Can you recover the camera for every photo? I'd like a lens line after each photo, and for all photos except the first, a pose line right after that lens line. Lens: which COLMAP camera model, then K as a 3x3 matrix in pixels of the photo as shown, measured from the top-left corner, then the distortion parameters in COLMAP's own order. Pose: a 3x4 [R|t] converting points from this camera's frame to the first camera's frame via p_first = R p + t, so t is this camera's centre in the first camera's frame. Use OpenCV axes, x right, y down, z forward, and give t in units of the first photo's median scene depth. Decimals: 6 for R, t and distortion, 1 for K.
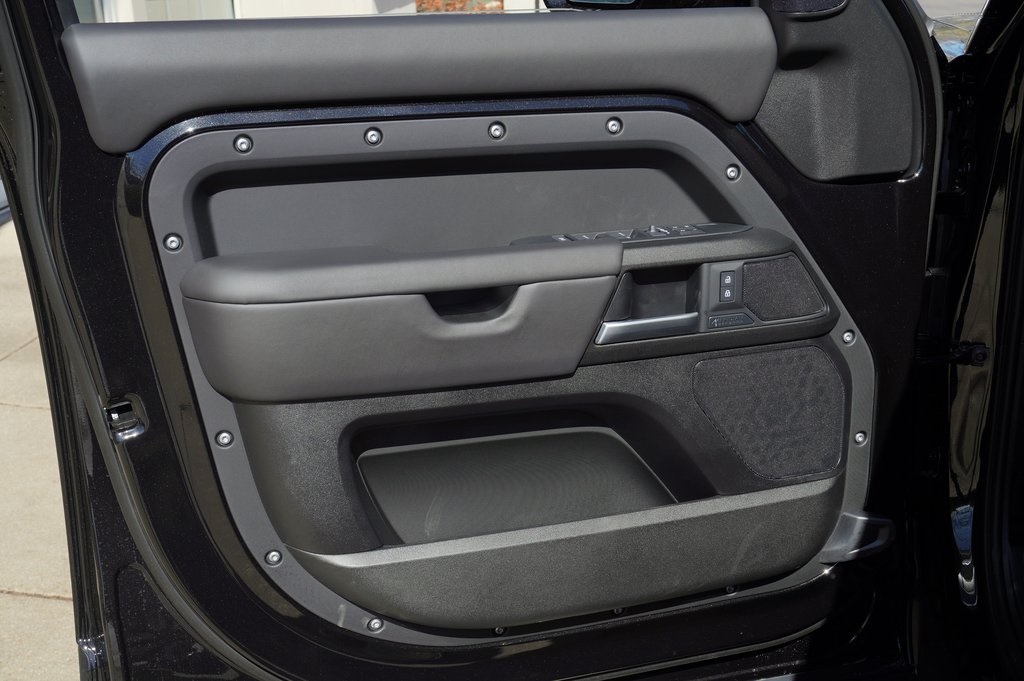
lens RADIAL K [[1359.2, 0, 512.4], [0, 1359.2, 339.7], [0, 0, 1]] dist [0.005506, 0.000000]
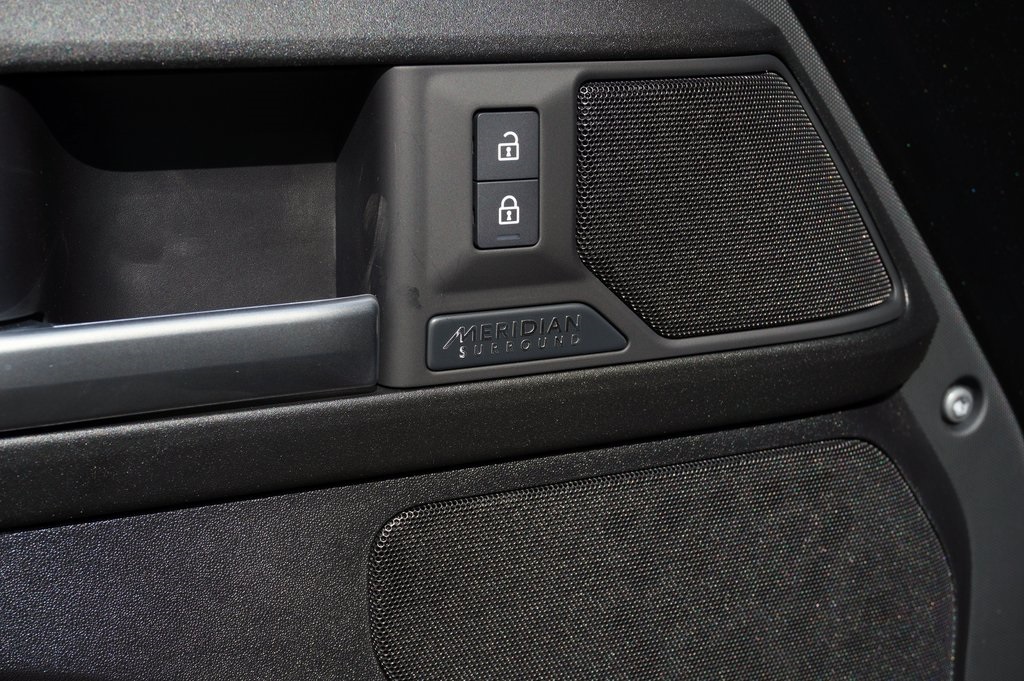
lens RADIAL K [[1593.9, 0, 511.8], [0, 1593.9, 341.3], [0, 0, 1]] dist [-0.006696, 0.000000]
pose [[0.995230, -0.005150, 0.097420, 0.131599], [0.009817, 0.998824, -0.047485, 0.000015], [-0.097061, 0.048215, 0.994110, 0.731130]]
